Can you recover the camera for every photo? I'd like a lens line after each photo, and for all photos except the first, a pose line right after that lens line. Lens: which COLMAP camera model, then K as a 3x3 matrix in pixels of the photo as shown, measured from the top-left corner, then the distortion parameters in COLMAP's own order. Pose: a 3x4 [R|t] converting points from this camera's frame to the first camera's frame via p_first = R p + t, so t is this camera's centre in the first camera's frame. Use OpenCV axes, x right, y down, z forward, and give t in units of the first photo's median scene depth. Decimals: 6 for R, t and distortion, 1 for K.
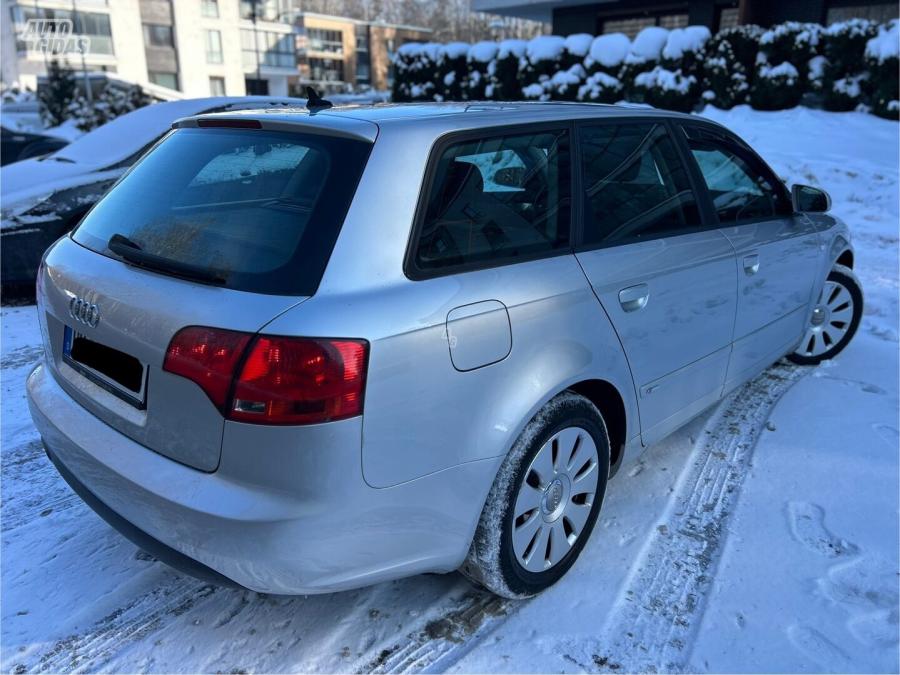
lens RADIAL K [[681.1, 0, 453.9], [0, 681.1, 339.8], [0, 0, 1]] dist [0.047645, -0.048767]
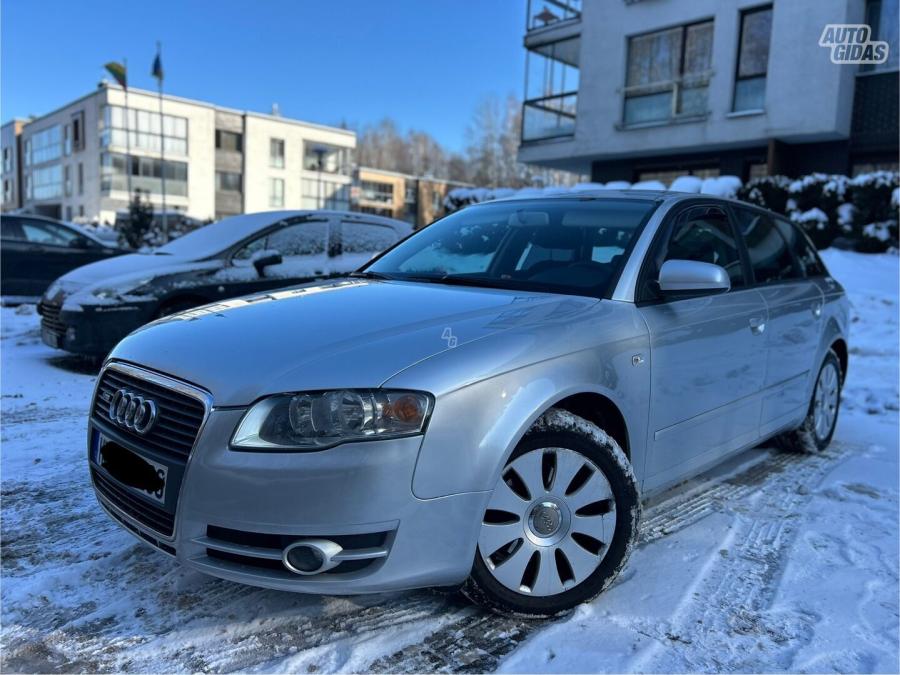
lens RADIAL K [[681.1, 0, 453.2], [0, 681.1, 337.4], [0, 0, 1]] dist [0.047645, -0.048767]
pose [[0.997857, 0.039257, -0.052339, -0.050682], [-0.049233, 0.977412, -0.205530, 0.142606], [0.043089, 0.207667, 0.977250, -0.086173]]
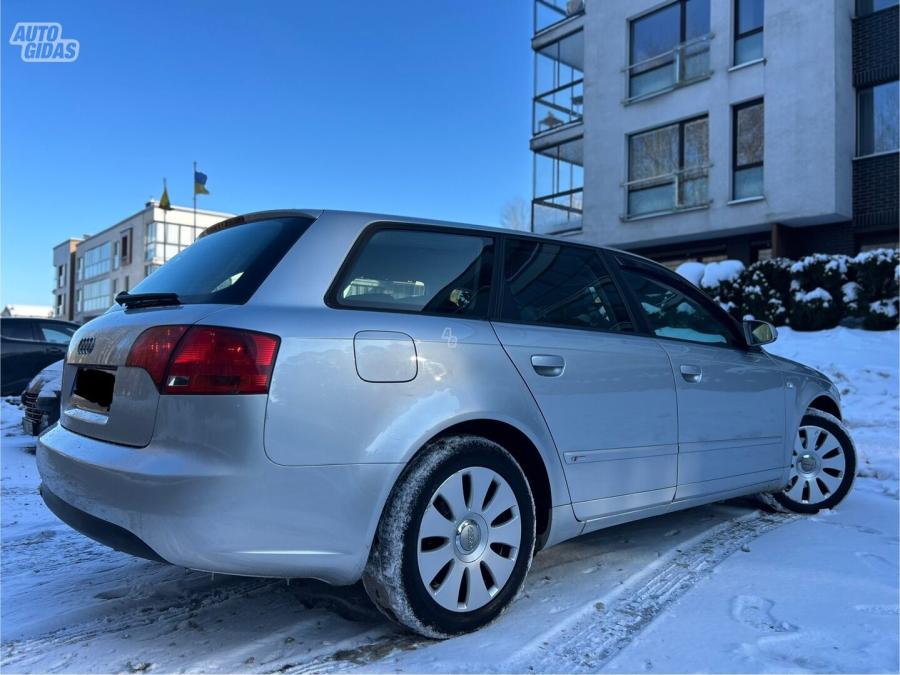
lens RADIAL K [[681.1, 0, 452.2], [0, 681.1, 338.7], [0, 0, 1]] dist [0.047645, -0.048767]
pose [[0.993728, 0.001403, -0.111815, 0.152594], [-0.039607, 0.939515, -0.340210, 0.194265], [0.104574, 0.342505, 0.933678, -0.066692]]
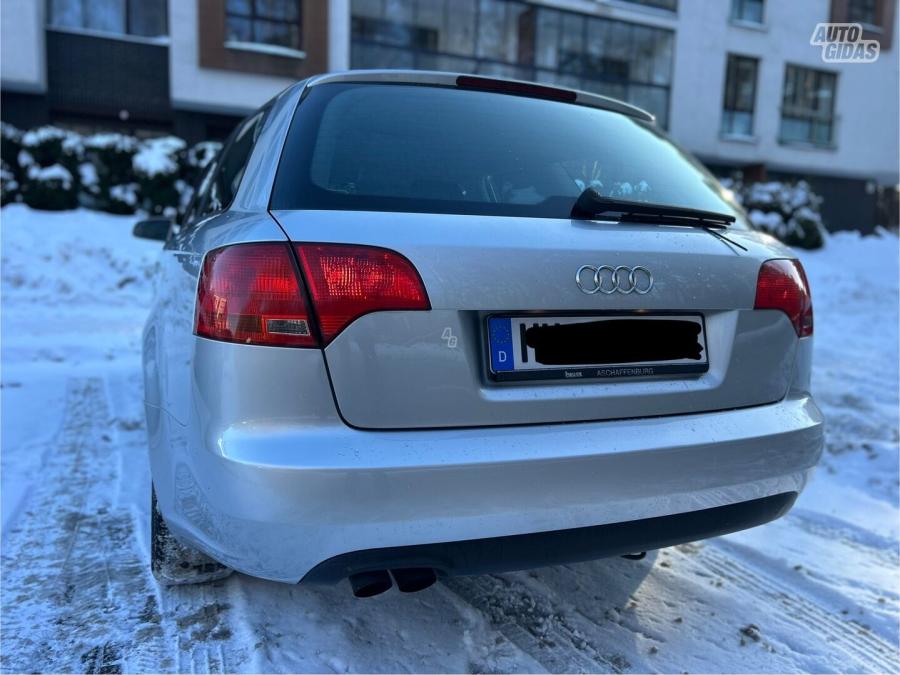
lens RADIAL K [[681.1, 0, 448.7], [0, 681.1, 337.7], [0, 0, 1]] dist [0.047645, -0.048767]
pose [[0.453211, -0.102671, 0.885471, -0.662964], [0.248398, 0.968544, -0.014834, -0.003683], [-0.856095, 0.226672, 0.464458, 0.356950]]
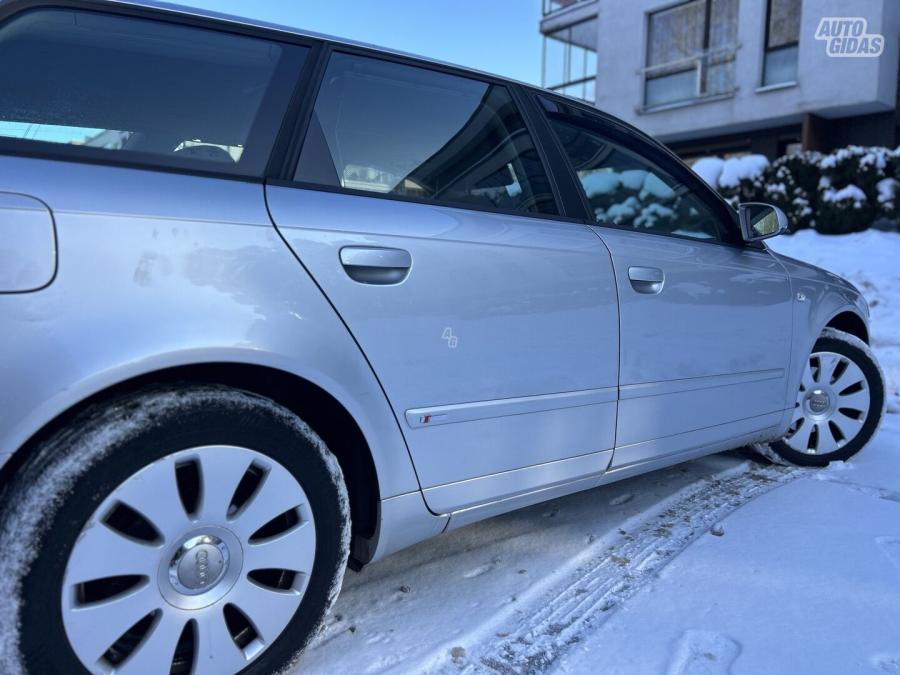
lens RADIAL K [[681.1, 0, 453.3], [0, 681.1, 339.6], [0, 0, 1]] dist [0.047645, -0.048767]
pose [[0.990595, 0.021655, -0.135102, 0.285325], [-0.049982, 0.976429, -0.209970, 0.096865], [0.127371, 0.214748, 0.968329, 0.253272]]
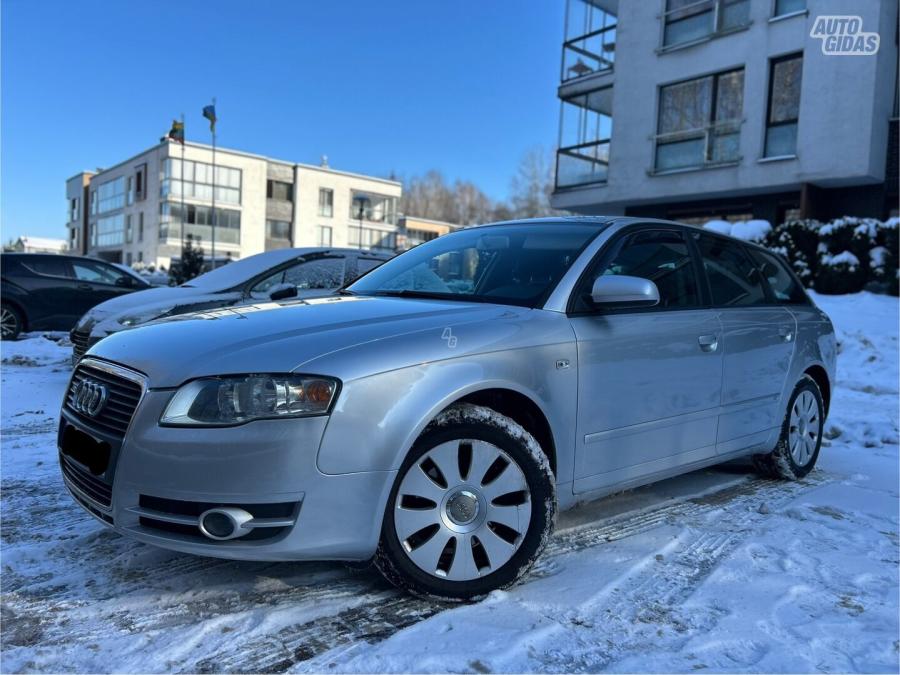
lens RADIAL K [[681.1, 0, 454.6], [0, 681.1, 340.5], [0, 0, 1]] dist [0.047645, -0.048767]
pose [[0.991759, 0.046245, -0.119483, 0.073828], [-0.076628, 0.961499, -0.263907, 0.193016], [0.102679, 0.270888, 0.957119, -0.121078]]
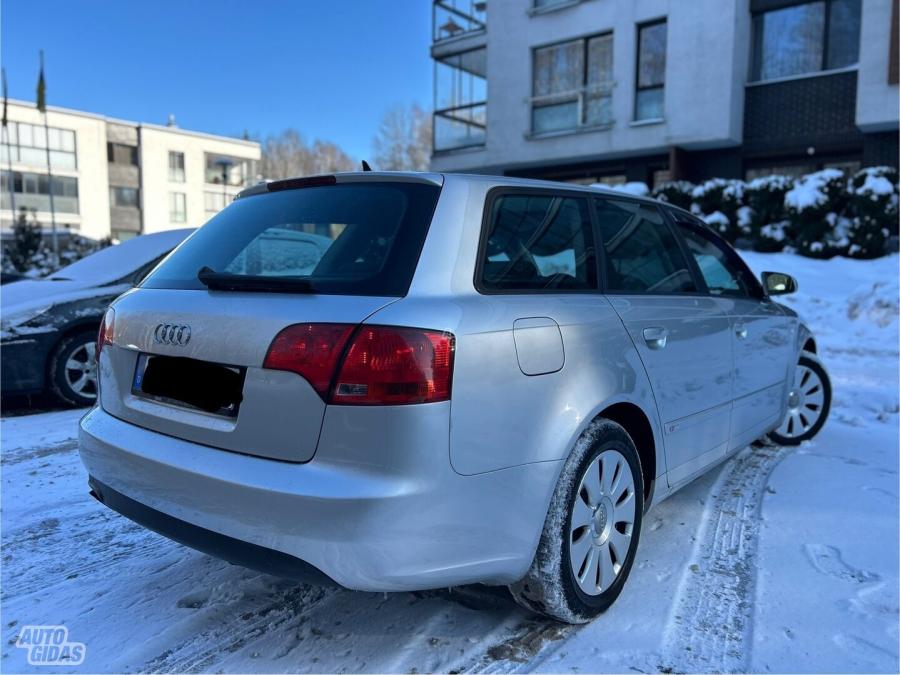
lens RADIAL K [[681.1, 0, 457.0], [0, 681.1, 337.9], [0, 0, 1]] dist [0.047645, -0.048767]
pose [[0.997160, -0.009242, 0.074741, -0.094888], [0.025477, 0.975326, -0.219296, 0.116728], [-0.070870, 0.220578, 0.972791, -0.042594]]
